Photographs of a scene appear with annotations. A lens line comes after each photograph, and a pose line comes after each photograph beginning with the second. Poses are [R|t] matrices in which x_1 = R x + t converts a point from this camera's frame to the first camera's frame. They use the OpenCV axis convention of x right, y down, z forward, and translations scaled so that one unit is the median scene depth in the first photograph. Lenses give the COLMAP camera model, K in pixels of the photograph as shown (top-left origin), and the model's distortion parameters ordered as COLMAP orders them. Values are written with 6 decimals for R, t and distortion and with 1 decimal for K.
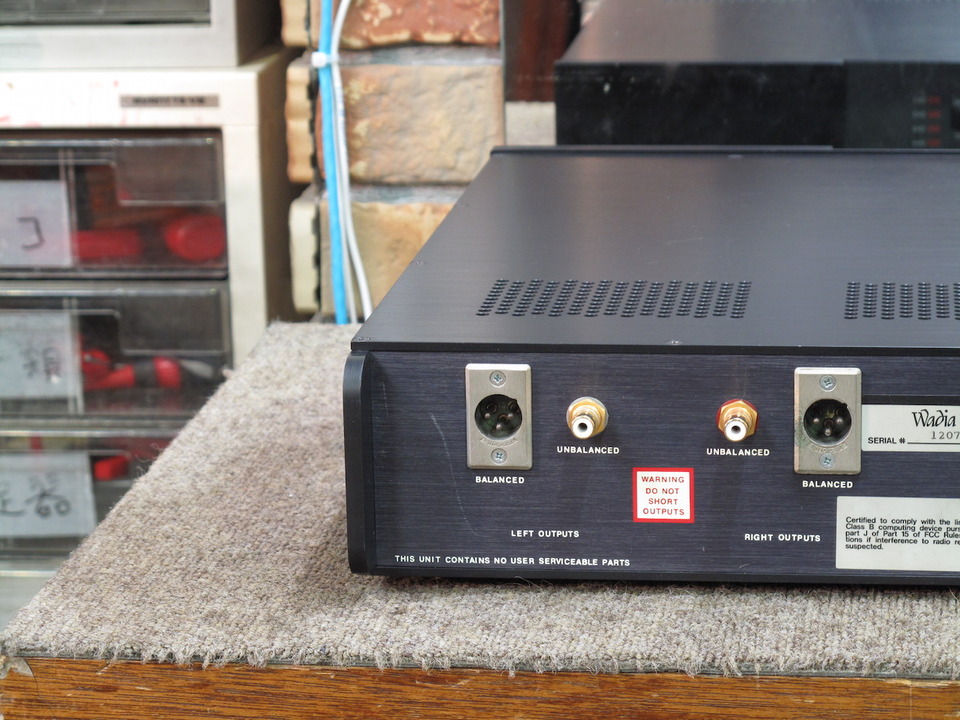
lens RADIAL K [[3483.2, 0, 480.0], [0, 3483.2, 360.0], [0, 0, 1]] dist [-0.039803, -3.452442]
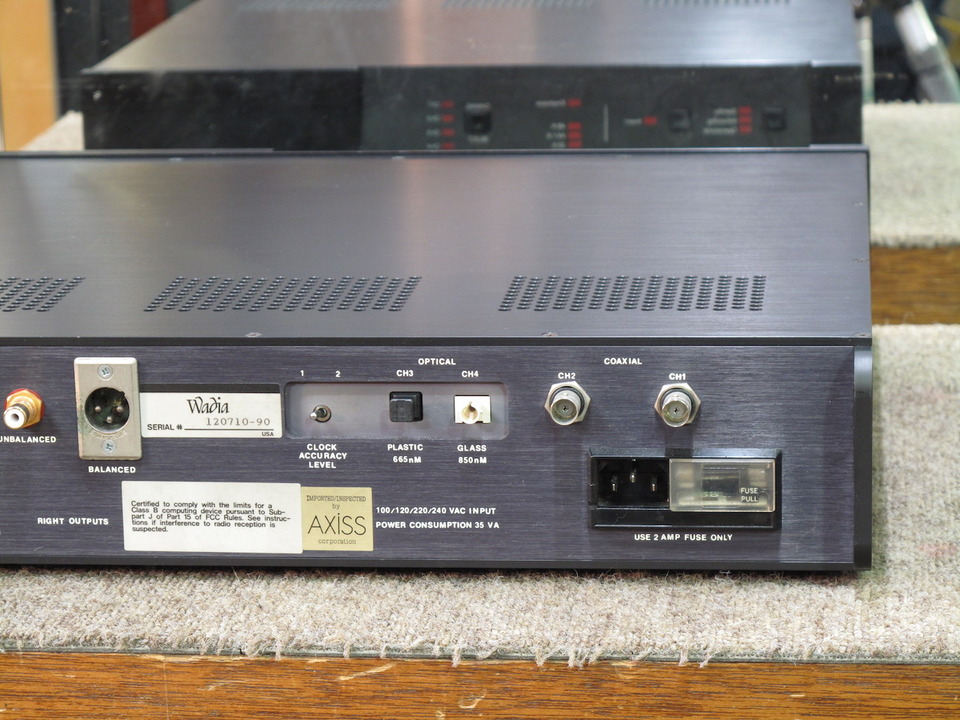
lens RADIAL K [[3483.2, 0, 480.0], [0, 3483.2, 360.0], [0, 0, 1]] dist [-0.039803, -3.452442]
pose [[0.999872, -0.008339, 0.013618, 0.196207], [0.008401, 0.999955, -0.004502, 0.008489], [-0.013580, 0.004616, 0.999897, -0.044655]]
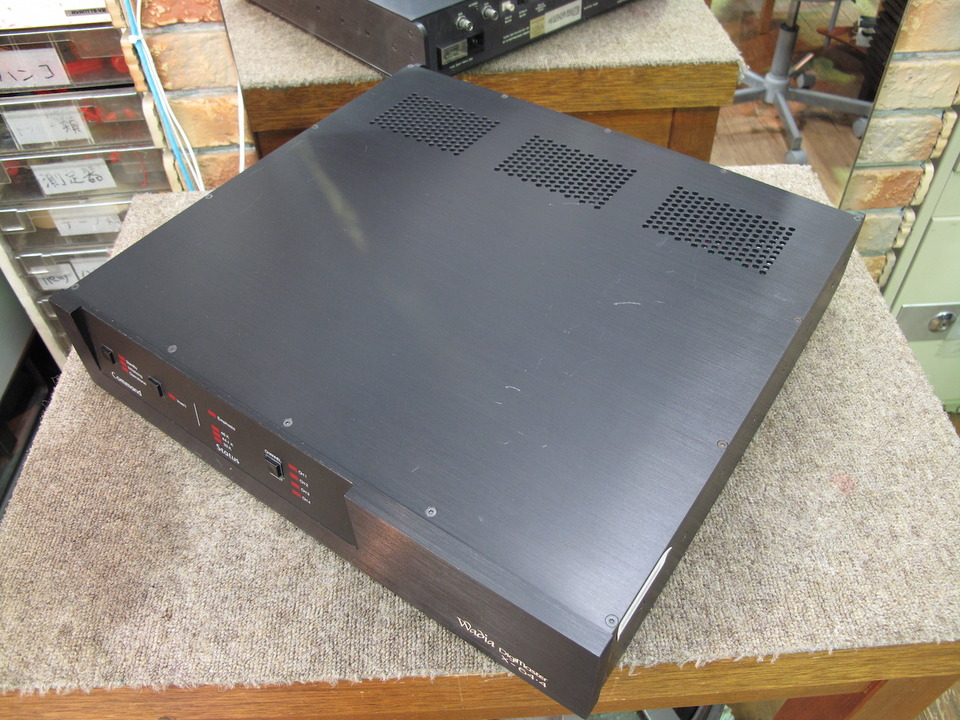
lens RADIAL K [[802.2, 0, 480.0], [0, 802.2, 360.0], [0, 0, 1]] dist [-0.115078, 0.078921]
pose [[0.984850, -0.126390, 0.118727, 0.102313], [0.036634, 0.820859, 0.569955, -0.255979], [-0.169495, -0.556971, 0.813053, 0.720615]]
